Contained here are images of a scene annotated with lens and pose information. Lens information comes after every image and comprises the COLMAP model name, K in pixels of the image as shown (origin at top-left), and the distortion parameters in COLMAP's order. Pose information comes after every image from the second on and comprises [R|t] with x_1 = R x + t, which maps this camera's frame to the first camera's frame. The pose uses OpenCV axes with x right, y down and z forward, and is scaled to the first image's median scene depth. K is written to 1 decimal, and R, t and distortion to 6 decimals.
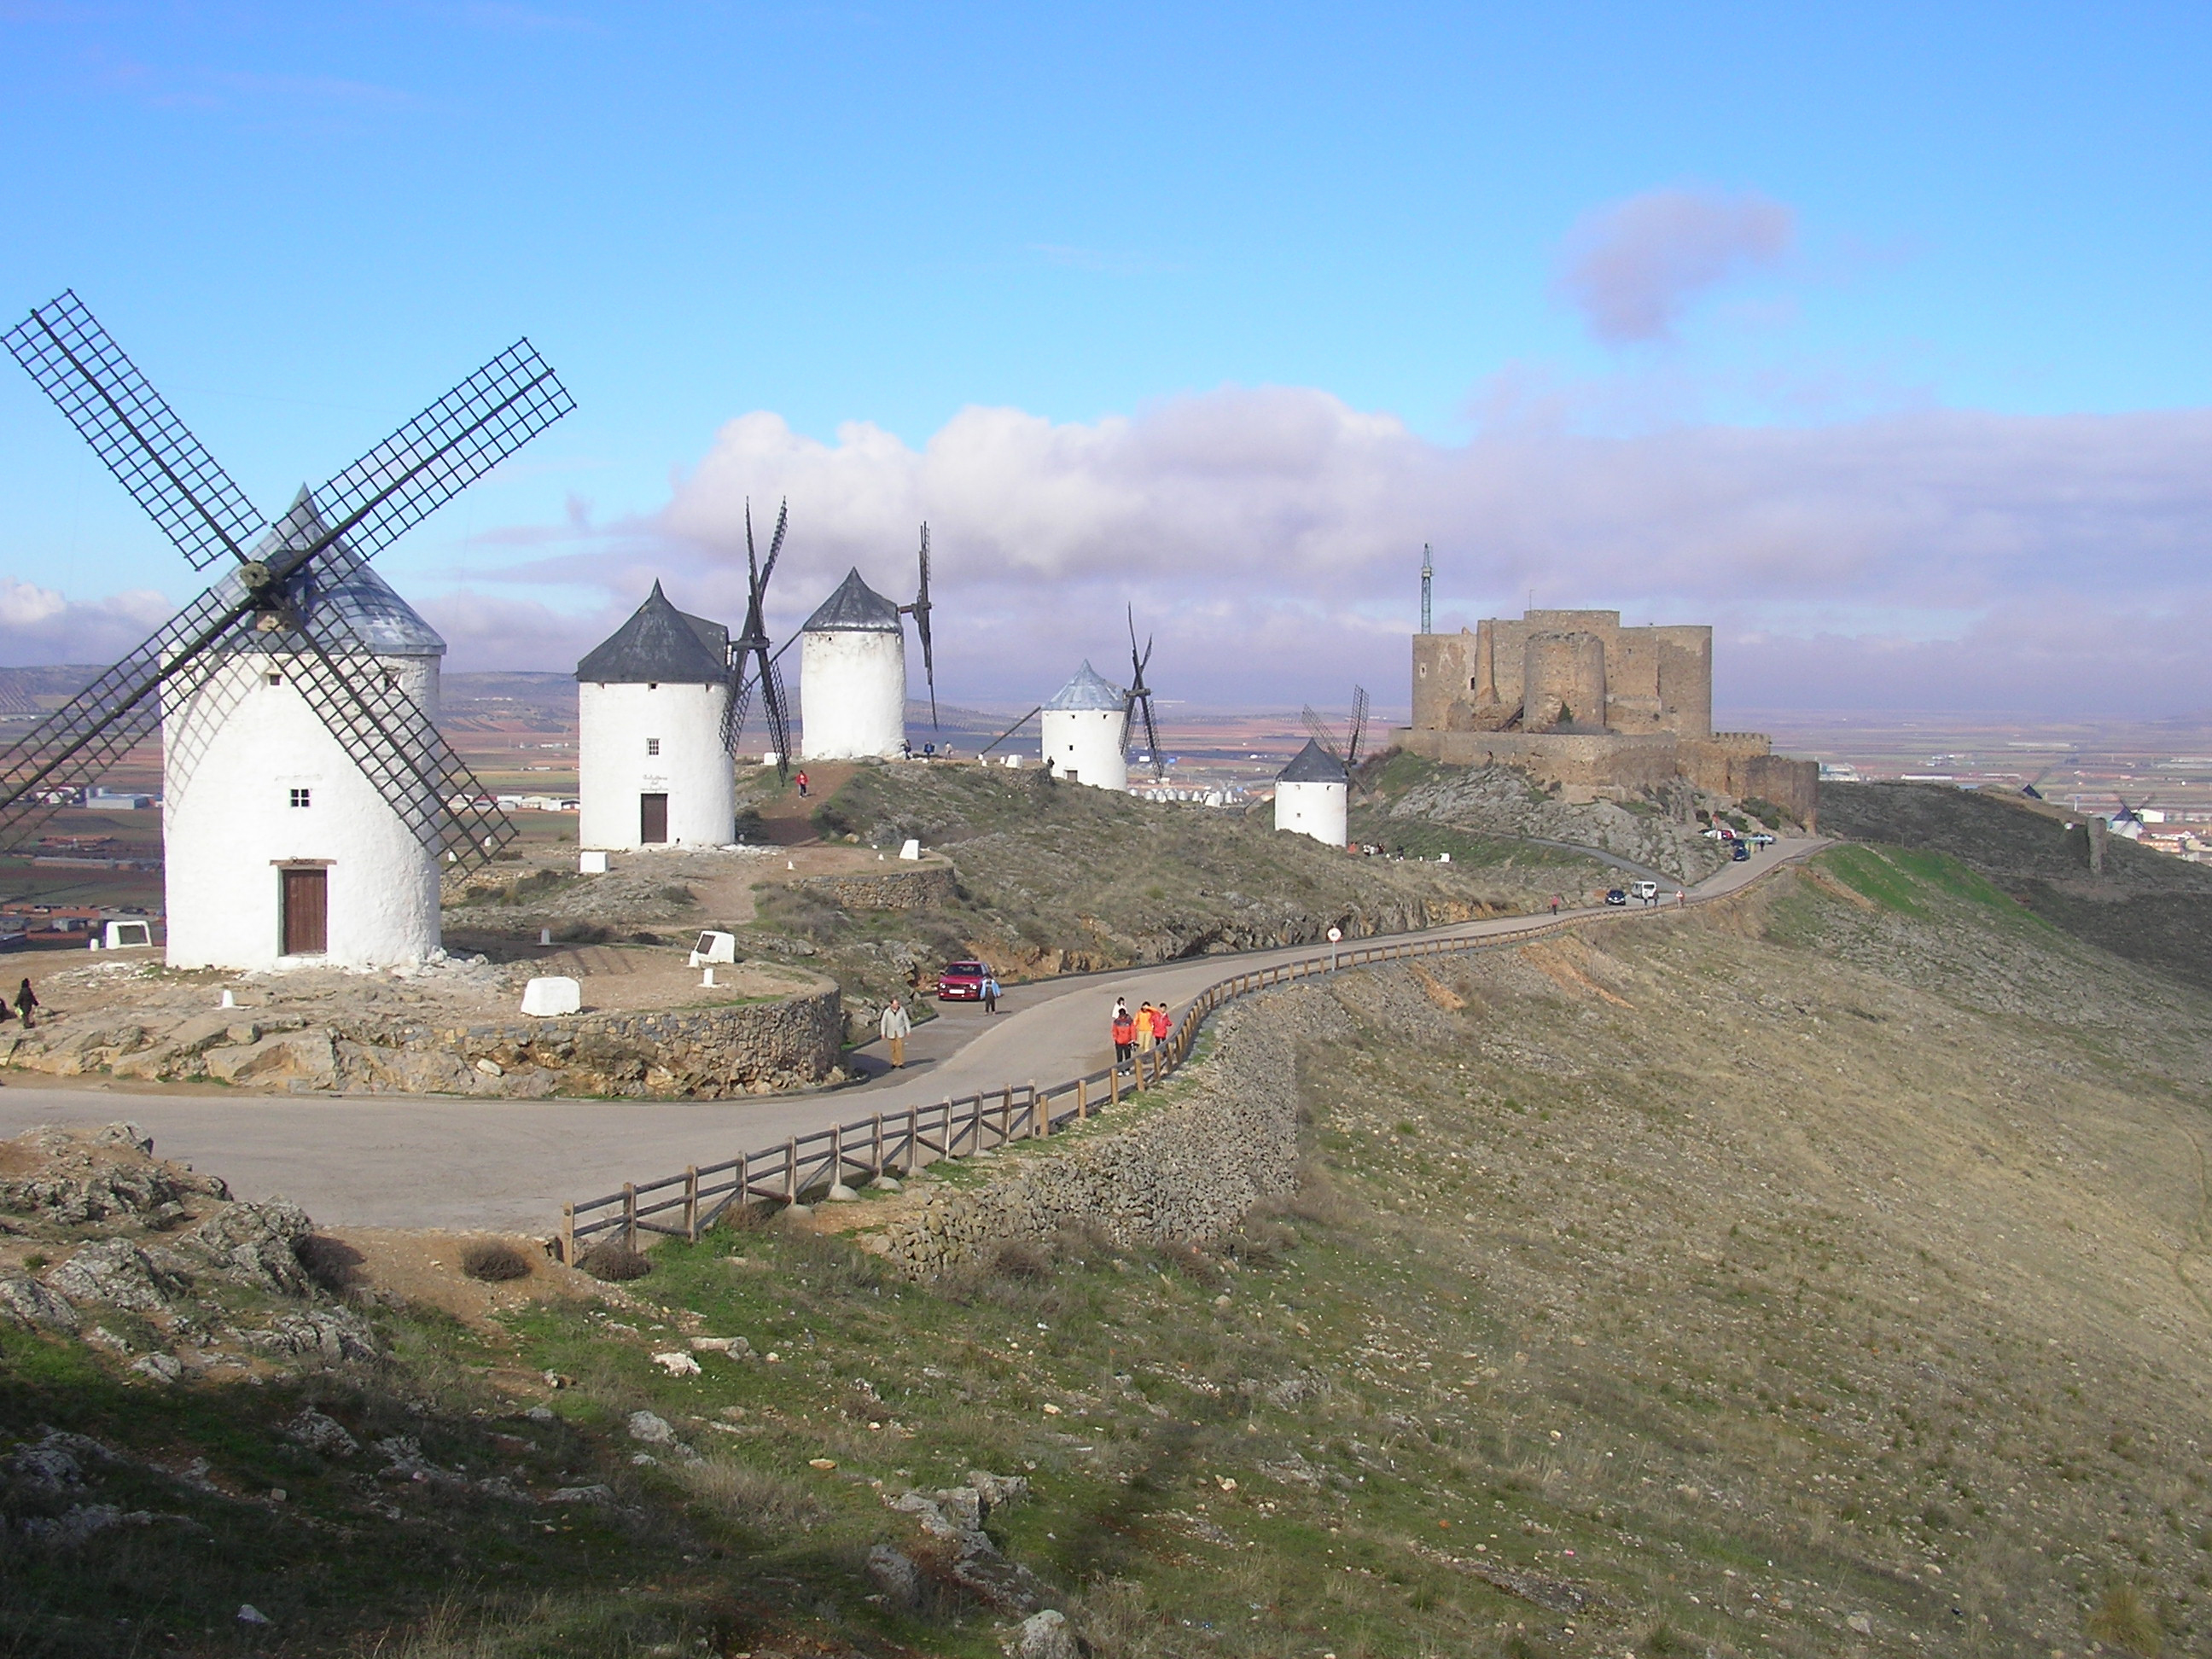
lens RADIAL K [[3386.3, 0, 1106.0], [0, 3386.3, 829.5], [0, 0, 1]] dist [-0.038212, -0.115221]
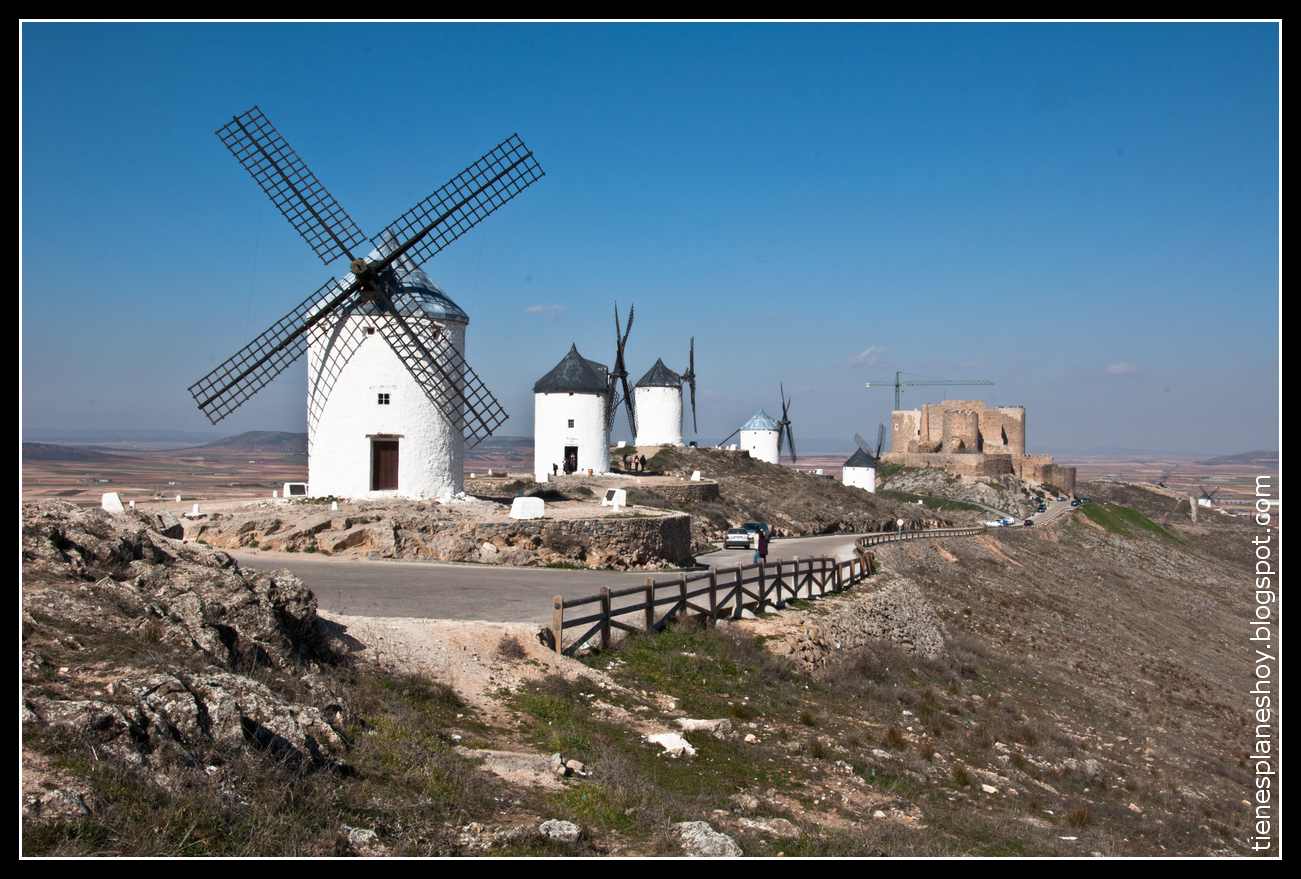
lens RADIAL K [[1409.5, 0, 650.5], [0, 1409.5, 439.5], [0, 0, 1]] dist [-0.025585, 0.278221]
pose [[0.997701, 0.006327, -0.067467, -0.031385], [-0.009408, 0.998923, -0.045444, 0.025618], [0.067107, 0.045975, 0.996686, 0.171355]]
